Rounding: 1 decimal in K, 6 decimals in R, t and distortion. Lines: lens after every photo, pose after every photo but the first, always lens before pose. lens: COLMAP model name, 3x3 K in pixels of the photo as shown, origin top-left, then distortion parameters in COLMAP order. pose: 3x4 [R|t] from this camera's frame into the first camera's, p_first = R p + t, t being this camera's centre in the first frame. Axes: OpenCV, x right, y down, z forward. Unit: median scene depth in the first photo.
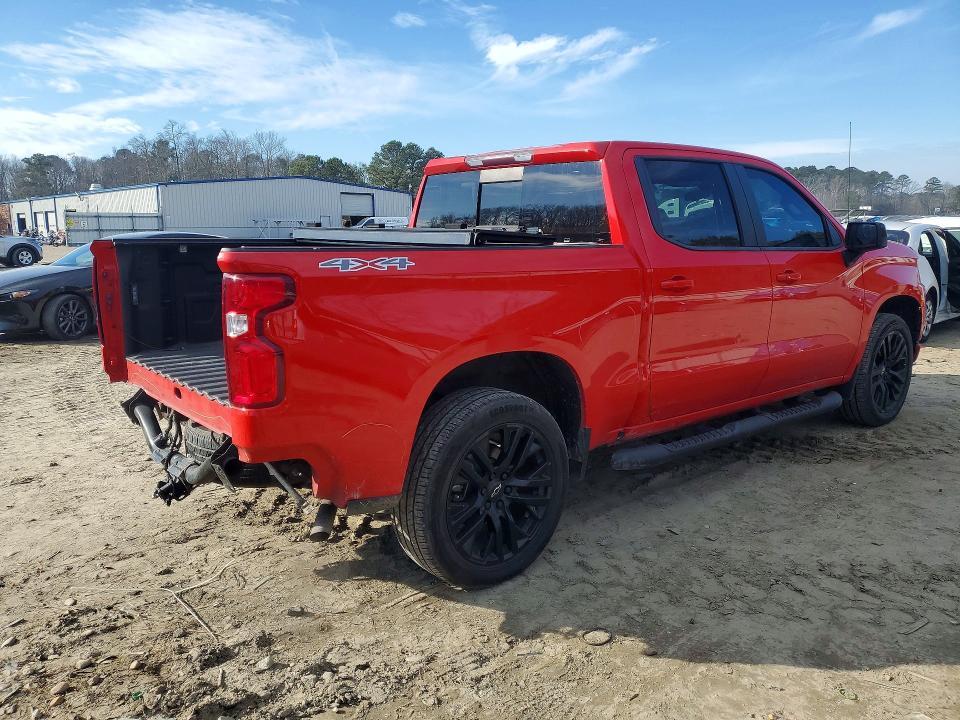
lens RADIAL K [[743.2, 0, 475.8], [0, 743.2, 365.3], [0, 0, 1]] dist [0.026259, -0.000221]
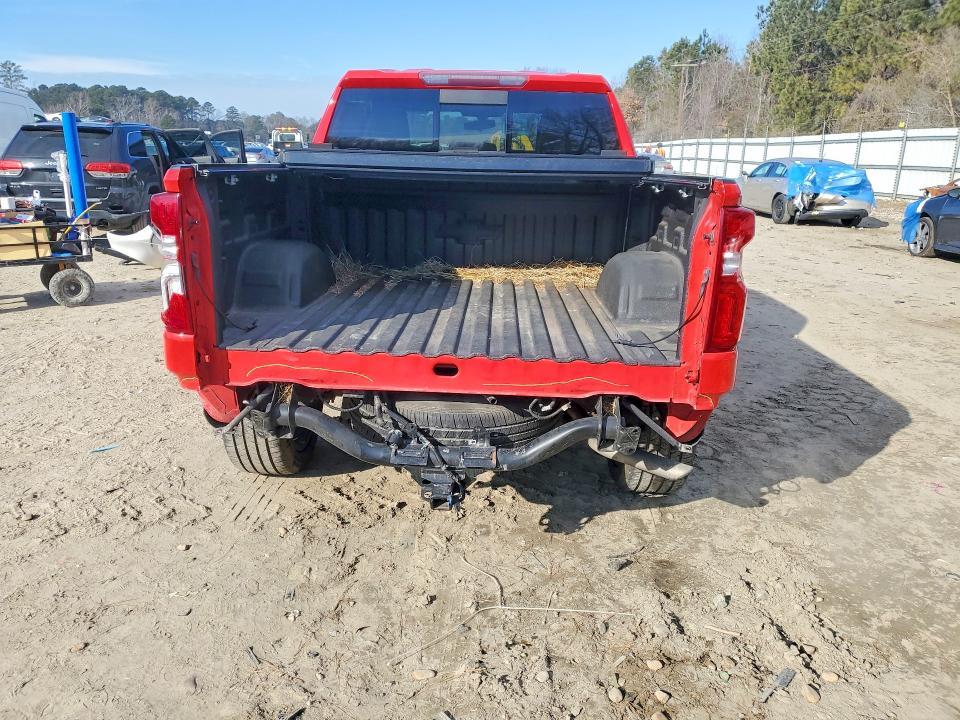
lens RADIAL K [[743.2, 0, 472.8], [0, 743.2, 354.9], [0, 0, 1]] dist [0.026259, -0.000221]
pose [[0.676528, -0.177820, 0.714626, -0.927470], [0.117155, 0.984039, 0.133950, -0.076432], [-0.727038, -0.006899, 0.686562, 0.448365]]
